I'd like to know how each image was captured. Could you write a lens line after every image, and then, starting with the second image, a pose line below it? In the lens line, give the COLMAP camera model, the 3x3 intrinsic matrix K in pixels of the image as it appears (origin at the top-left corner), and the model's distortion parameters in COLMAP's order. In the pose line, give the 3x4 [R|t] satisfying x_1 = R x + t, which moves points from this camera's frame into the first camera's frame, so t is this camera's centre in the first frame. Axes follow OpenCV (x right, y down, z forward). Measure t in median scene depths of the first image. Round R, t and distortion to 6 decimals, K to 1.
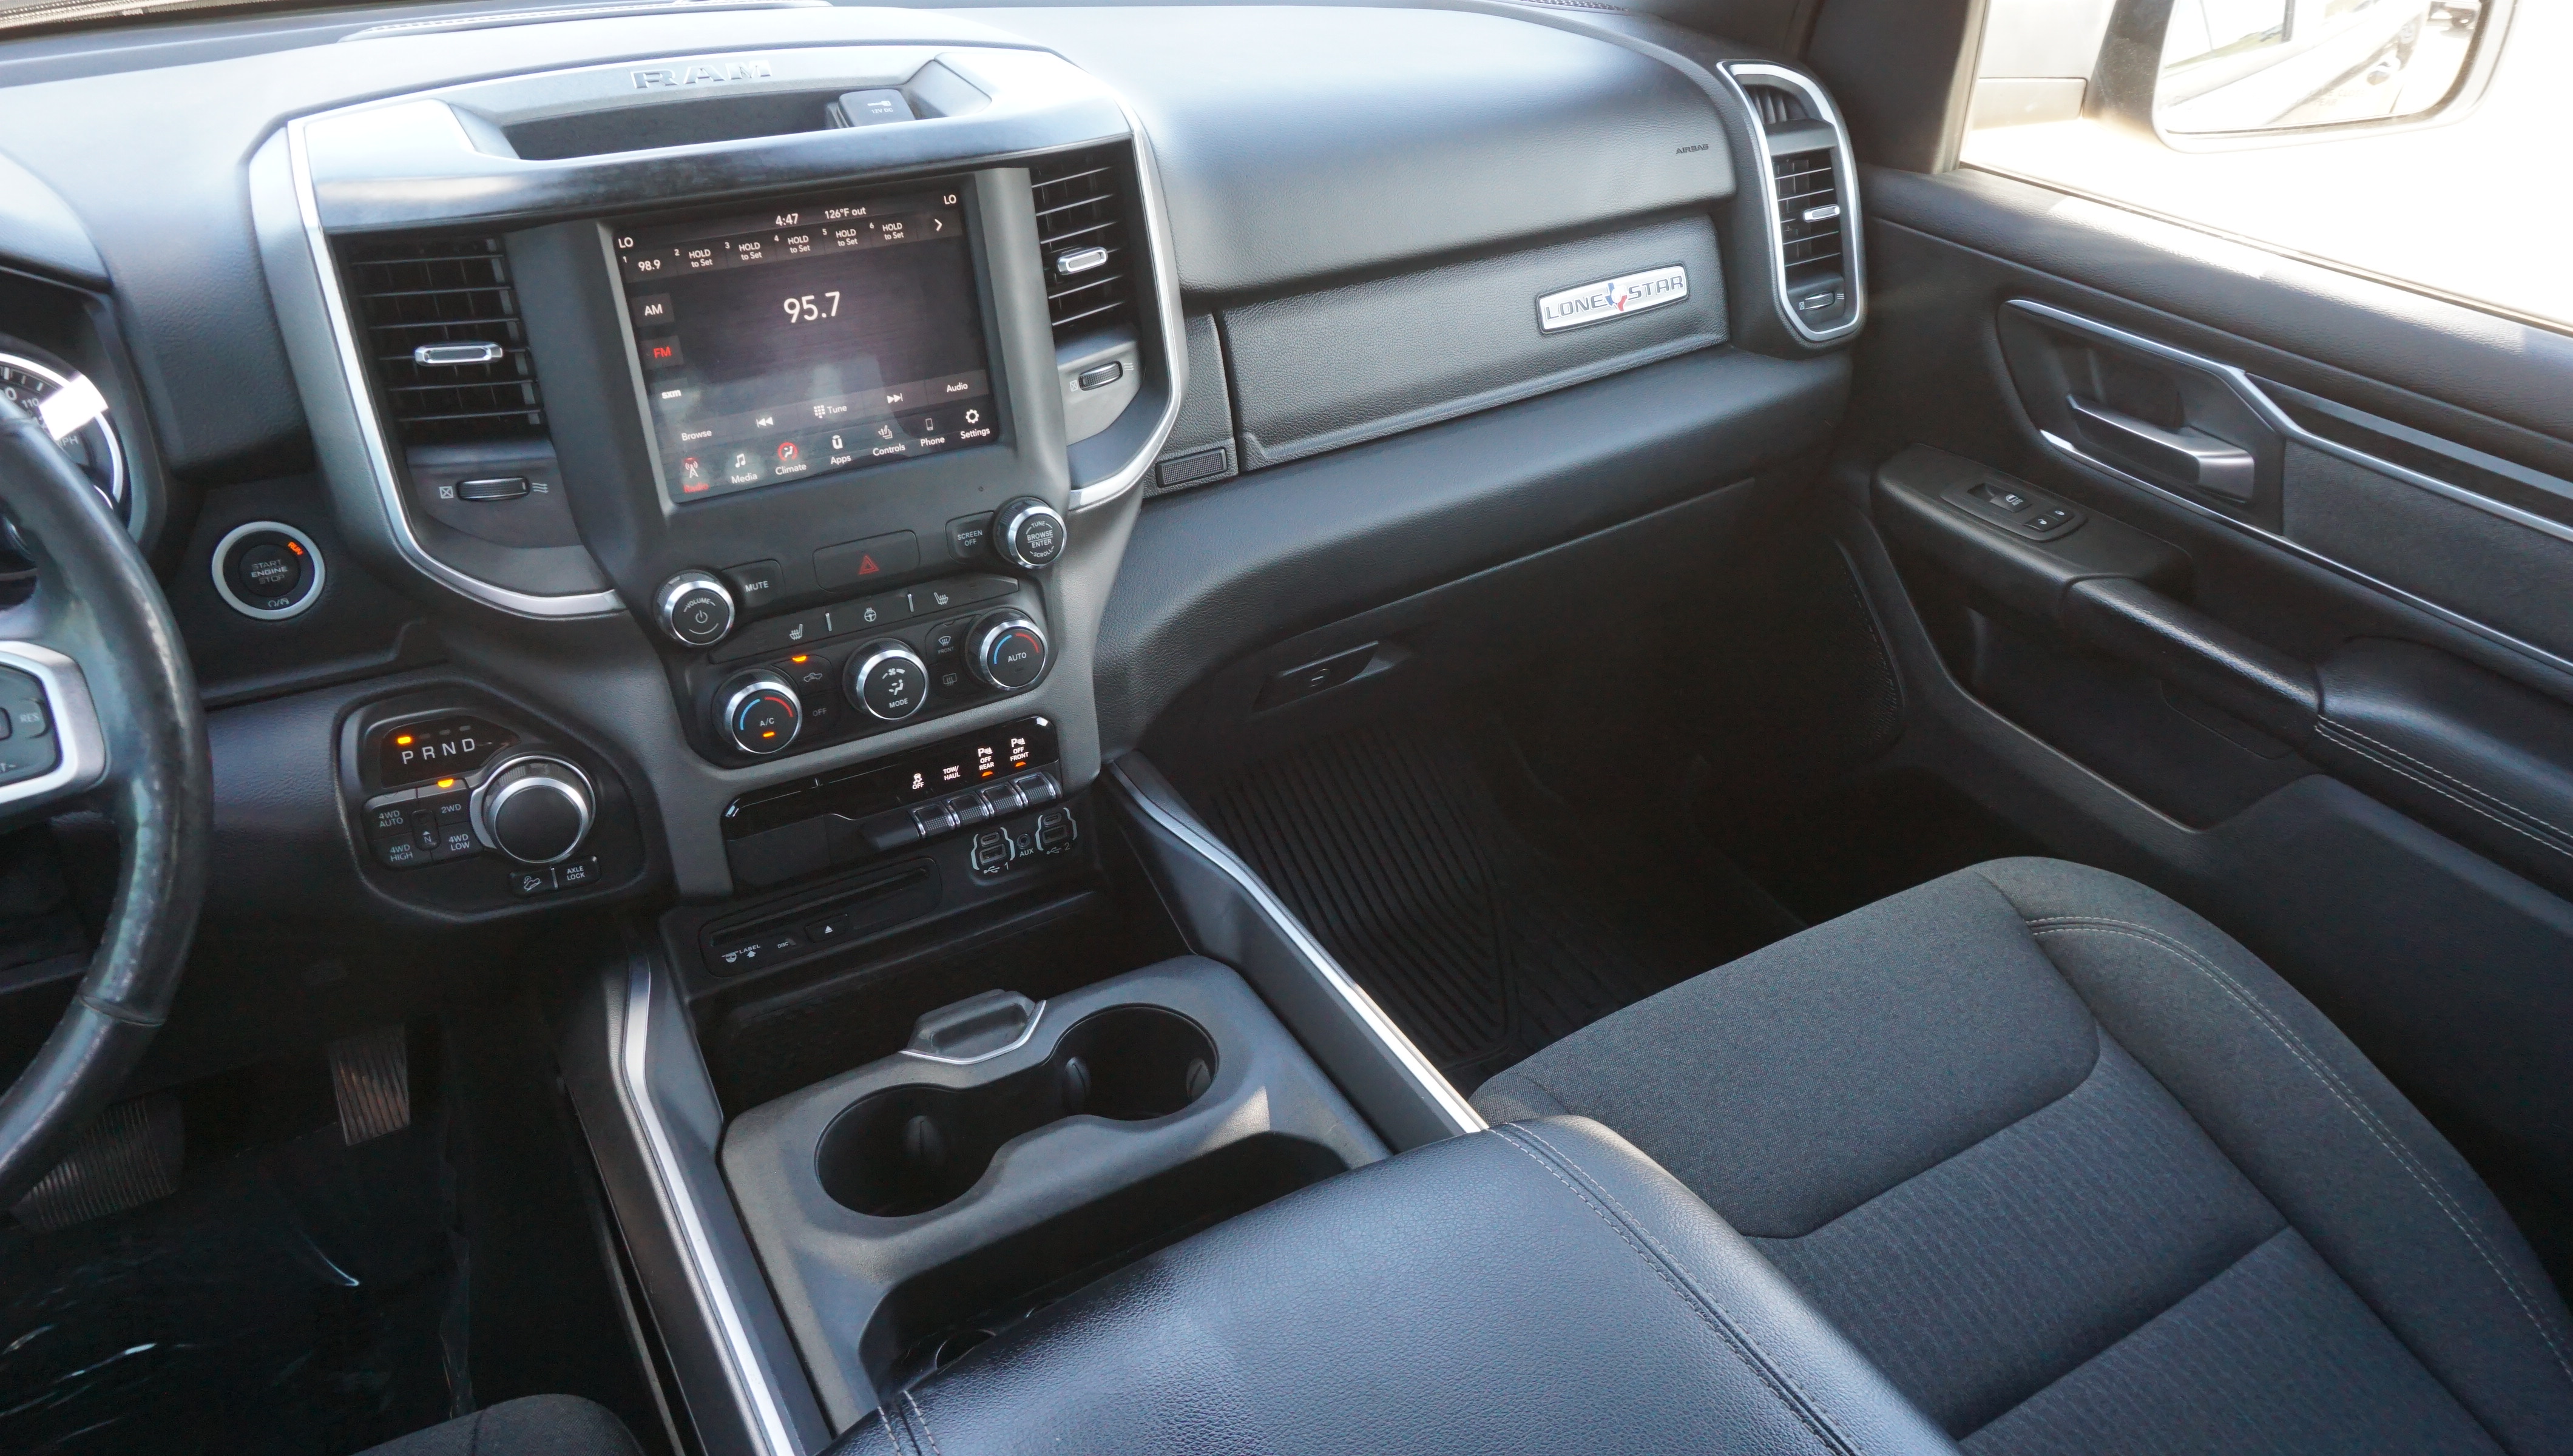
lens RADIAL K [[1722.1, 0, 1293.0], [0, 1722.1, 718.9], [0, 0, 1]] dist [-0.046904, 0.032533]
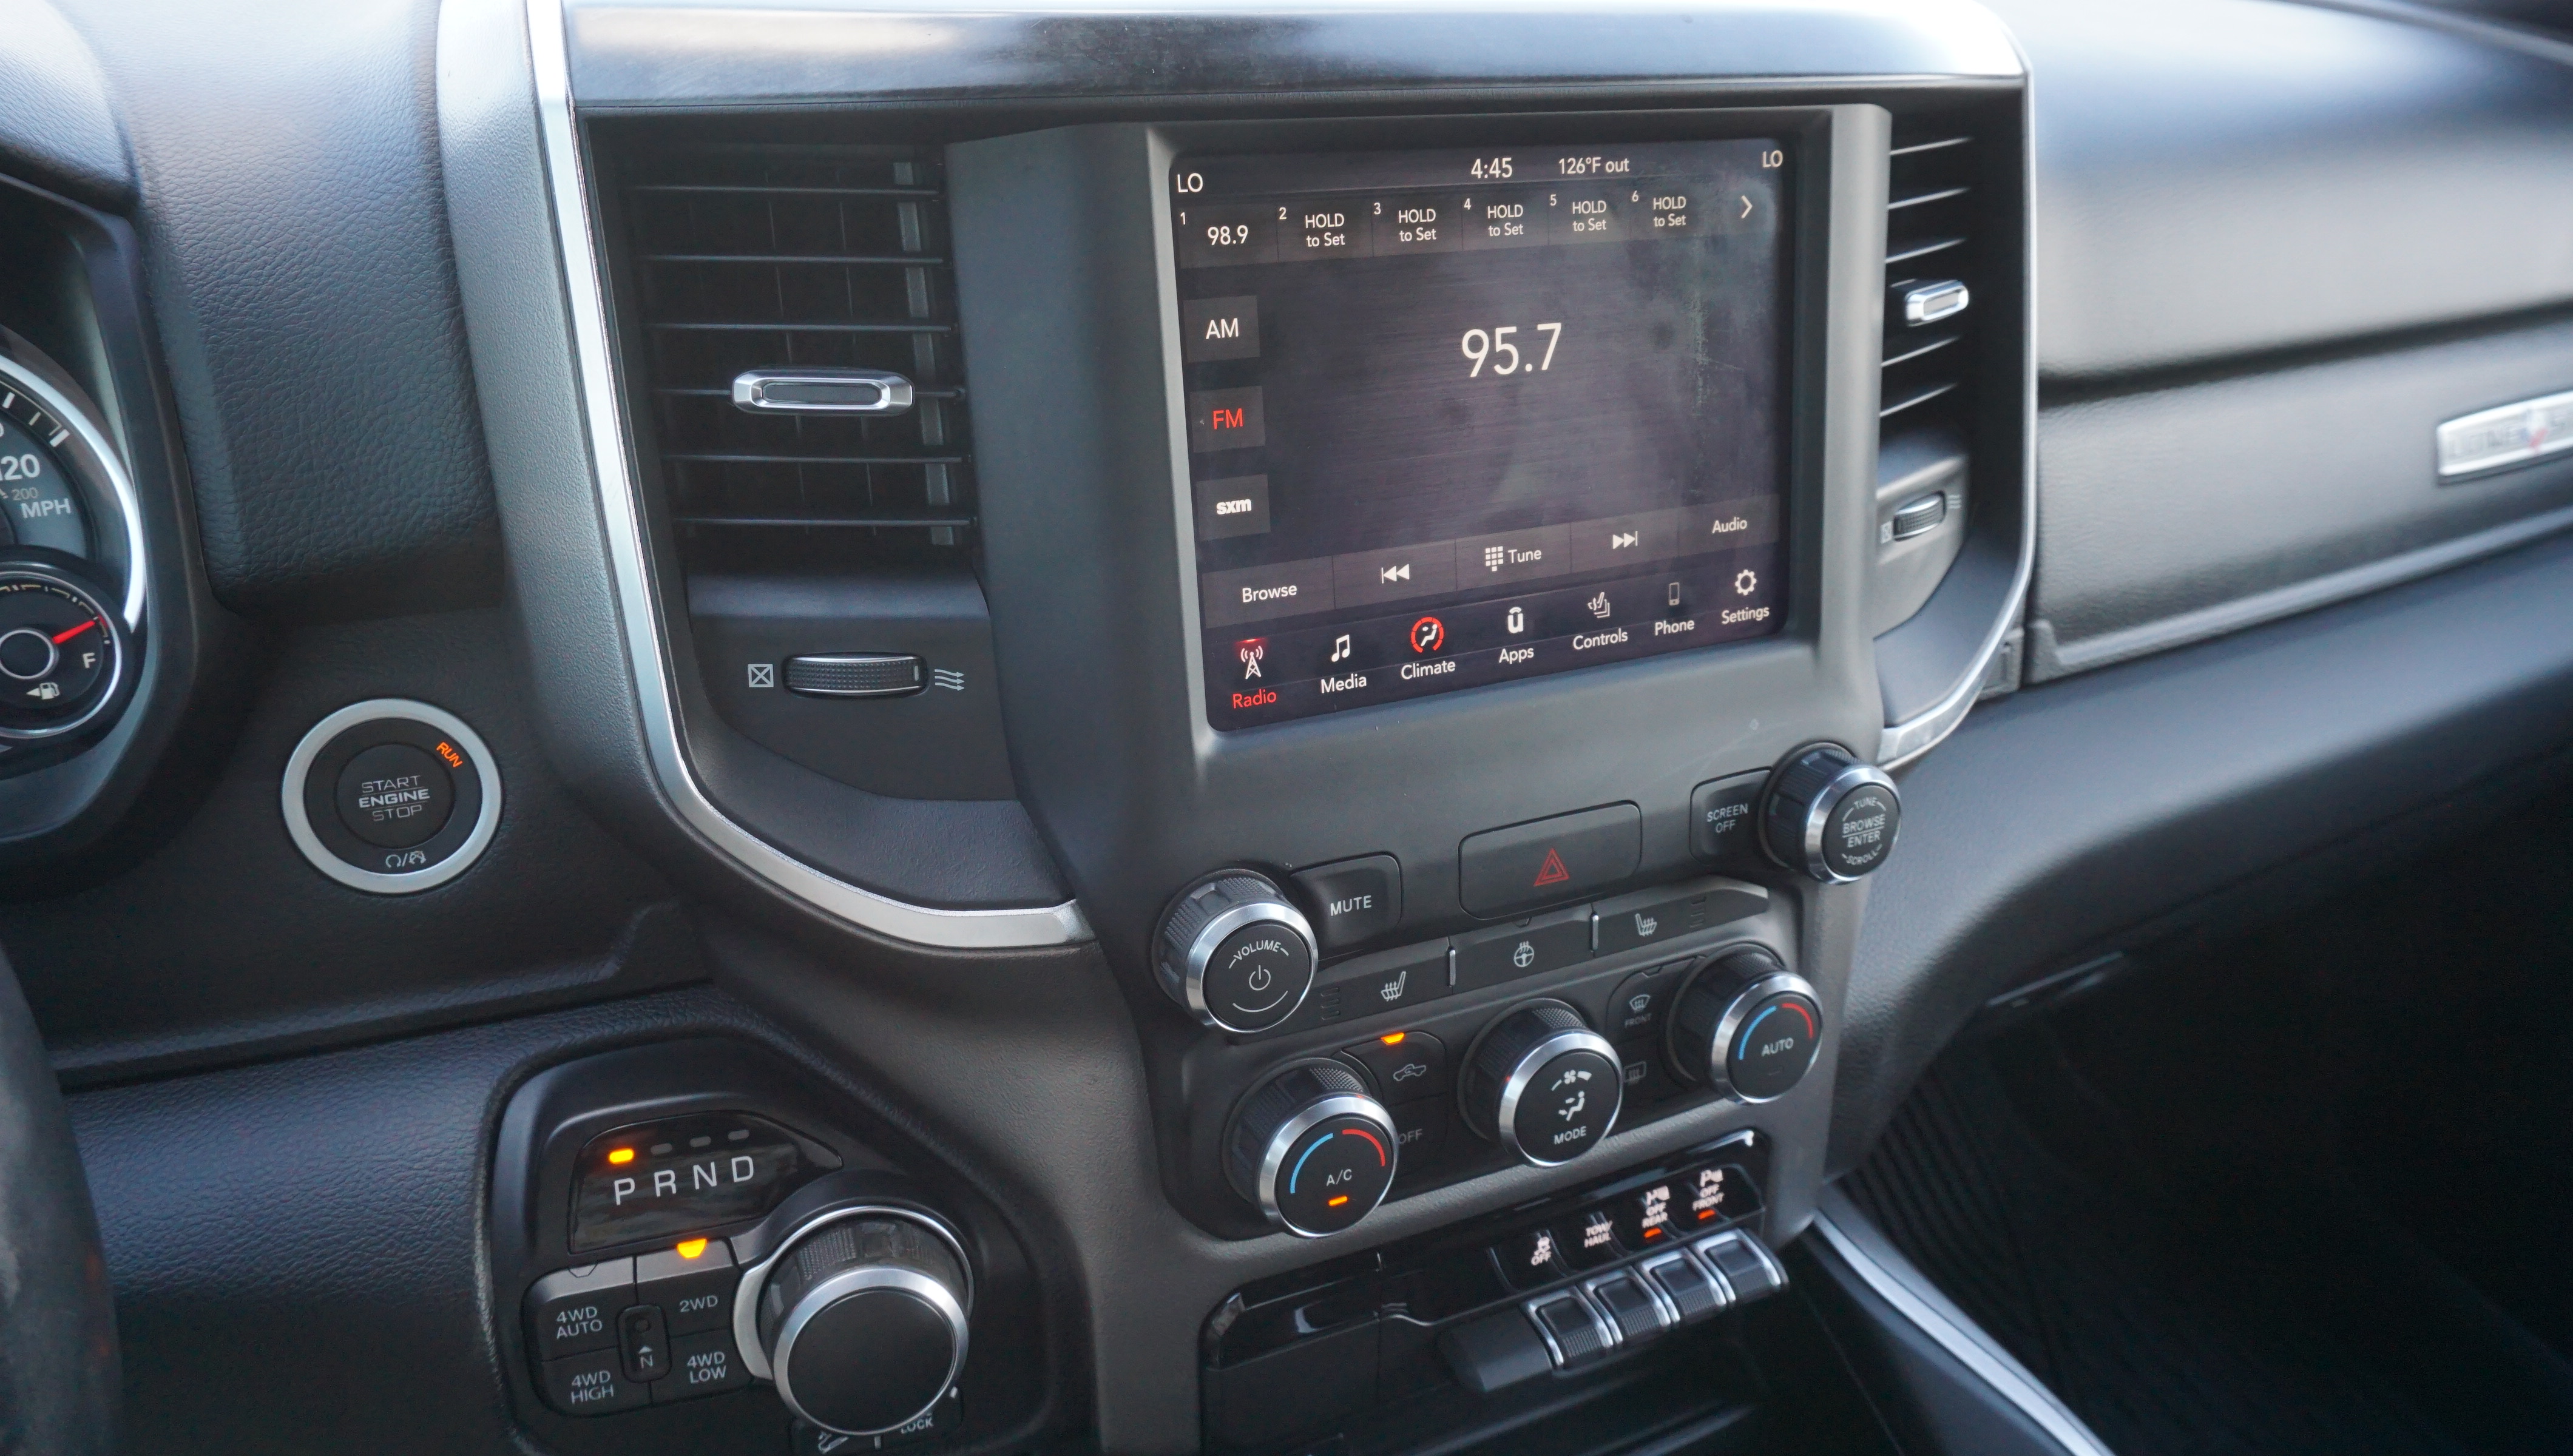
lens RADIAL K [[1722.1, 0, 1289.5], [0, 1722.1, 712.2], [0, 0, 1]] dist [-0.046904, 0.032533]
pose [[0.993365, 0.080383, -0.082245, -0.292779], [-0.084721, 0.995115, -0.050686, -0.105240], [0.077769, 0.057318, 0.995322, 0.505268]]
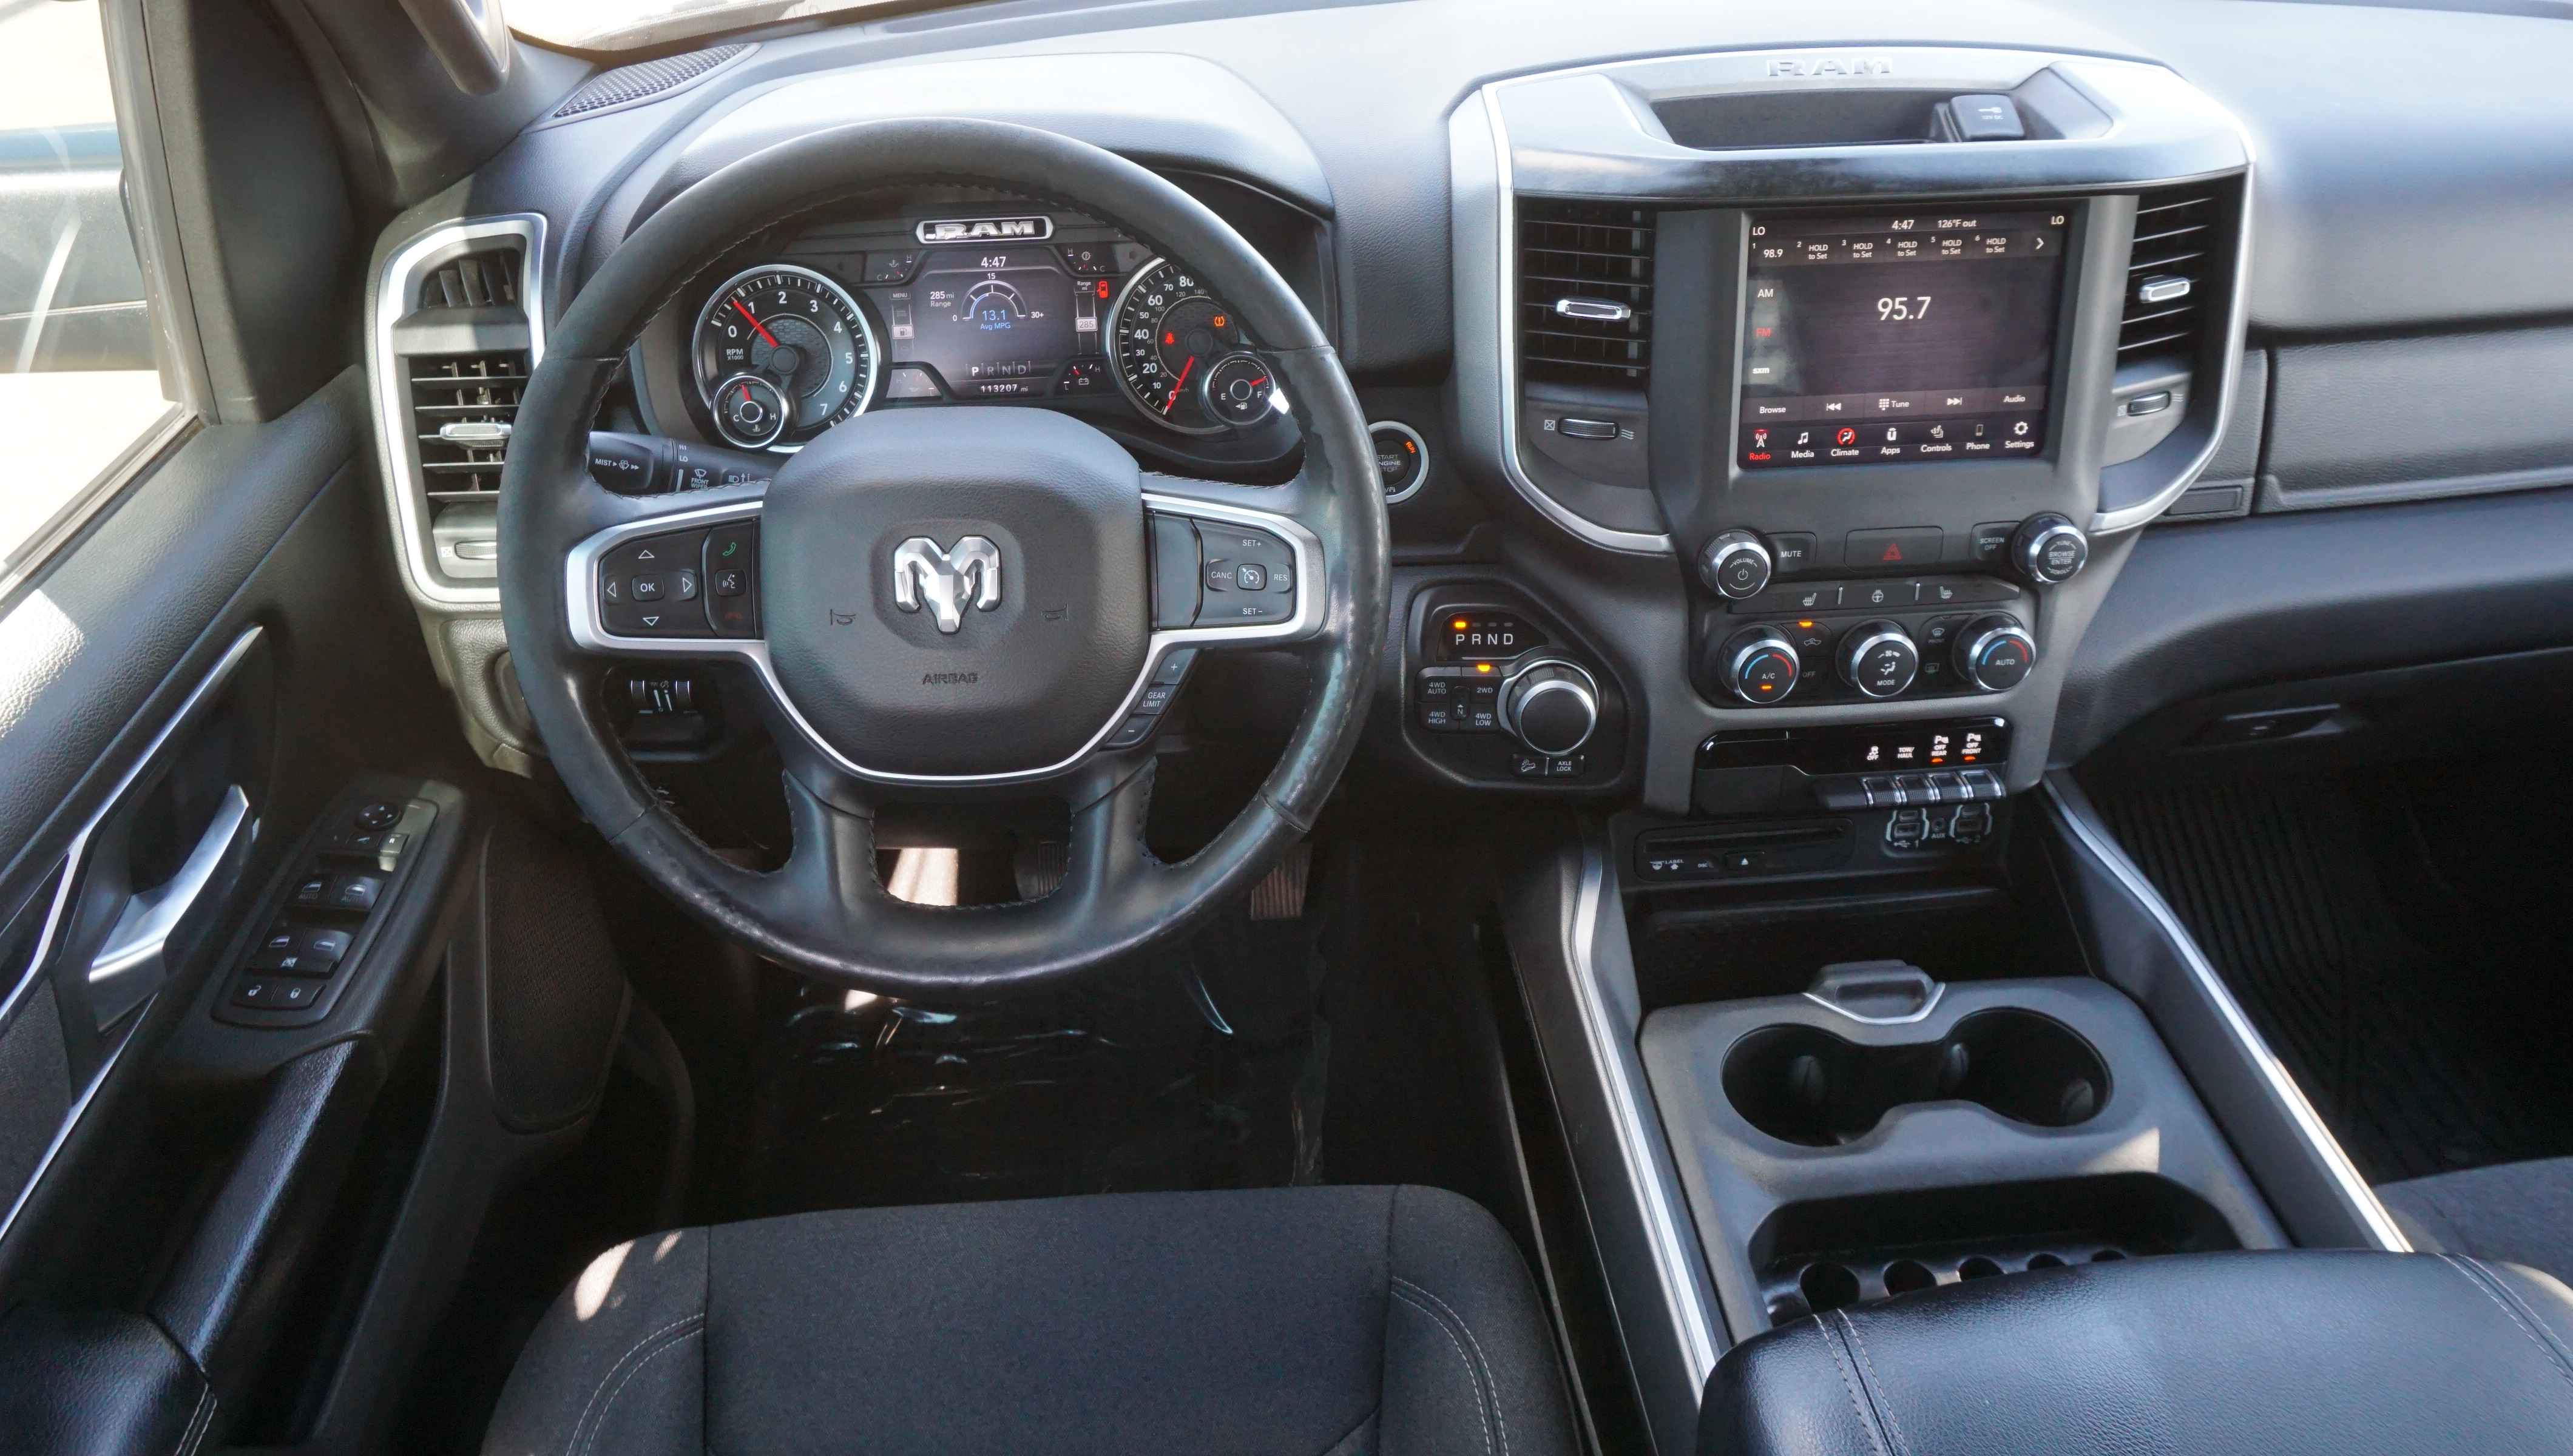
lens RADIAL K [[1722.1, 0, 1296.7], [0, 1722.1, 722.4], [0, 0, 1]] dist [-0.046904, 0.032533]
pose [[0.895614, 0.230863, -0.380233, -0.153399], [-0.205747, 0.972842, 0.106048, -0.023908], [0.394390, -0.016746, 0.918791, -0.131878]]
